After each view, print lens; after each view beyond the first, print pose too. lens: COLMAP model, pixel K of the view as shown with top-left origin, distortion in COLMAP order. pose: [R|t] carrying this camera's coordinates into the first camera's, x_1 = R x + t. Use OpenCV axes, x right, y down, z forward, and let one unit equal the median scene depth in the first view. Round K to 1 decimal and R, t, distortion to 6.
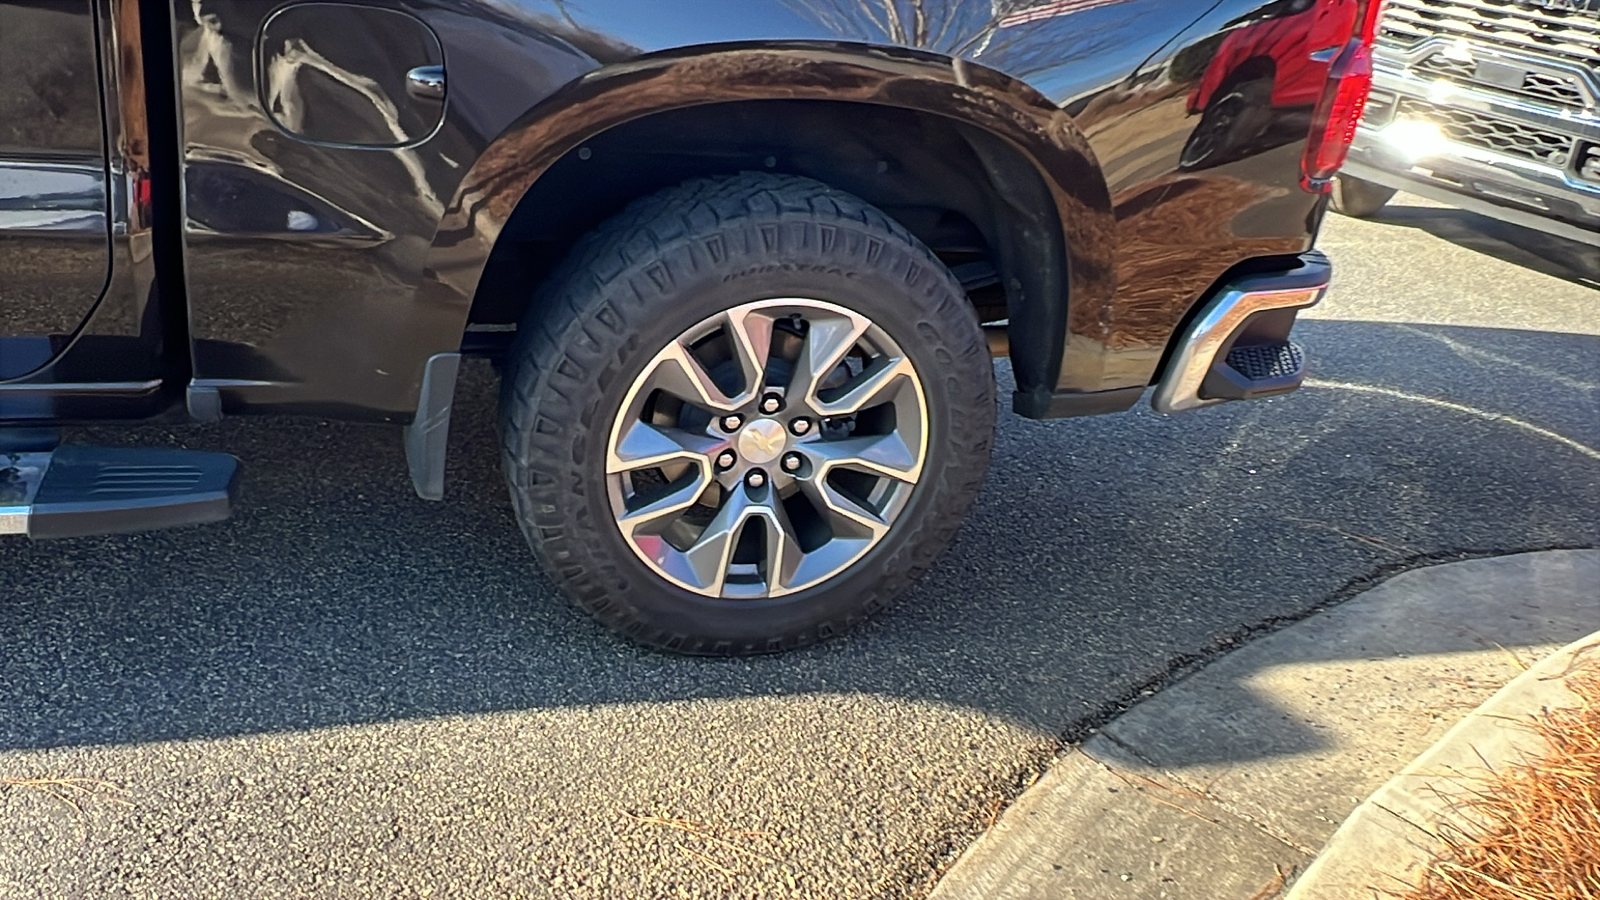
lens RADIAL K [[1391.2, 0, 800.0], [0, 1391.2, 450.0], [0, 0, 1]] dist [0.002934, -0.009389]
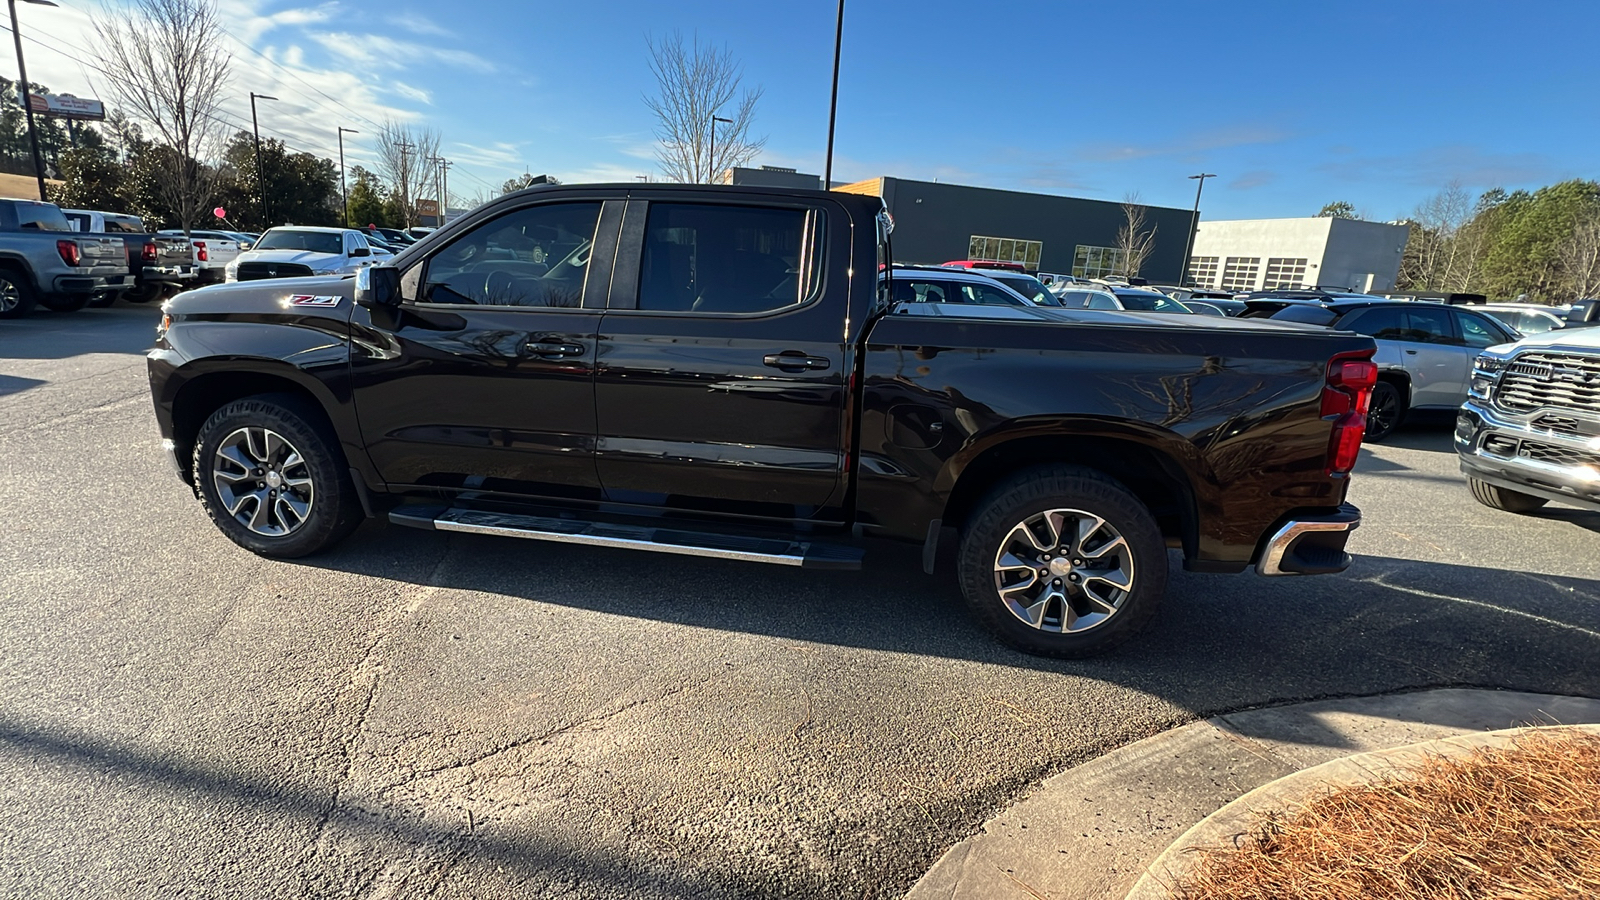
lens RADIAL K [[740.7, 0, 800.0], [0, 740.7, 450.0], [0, 0, 1]] dist [0.001686, 0.000131]
pose [[0.887171, 0.014932, -0.461200, 0.170743], [-0.121965, 0.971520, -0.203159, 0.118555], [0.445031, 0.236487, 0.863725, -0.415714]]
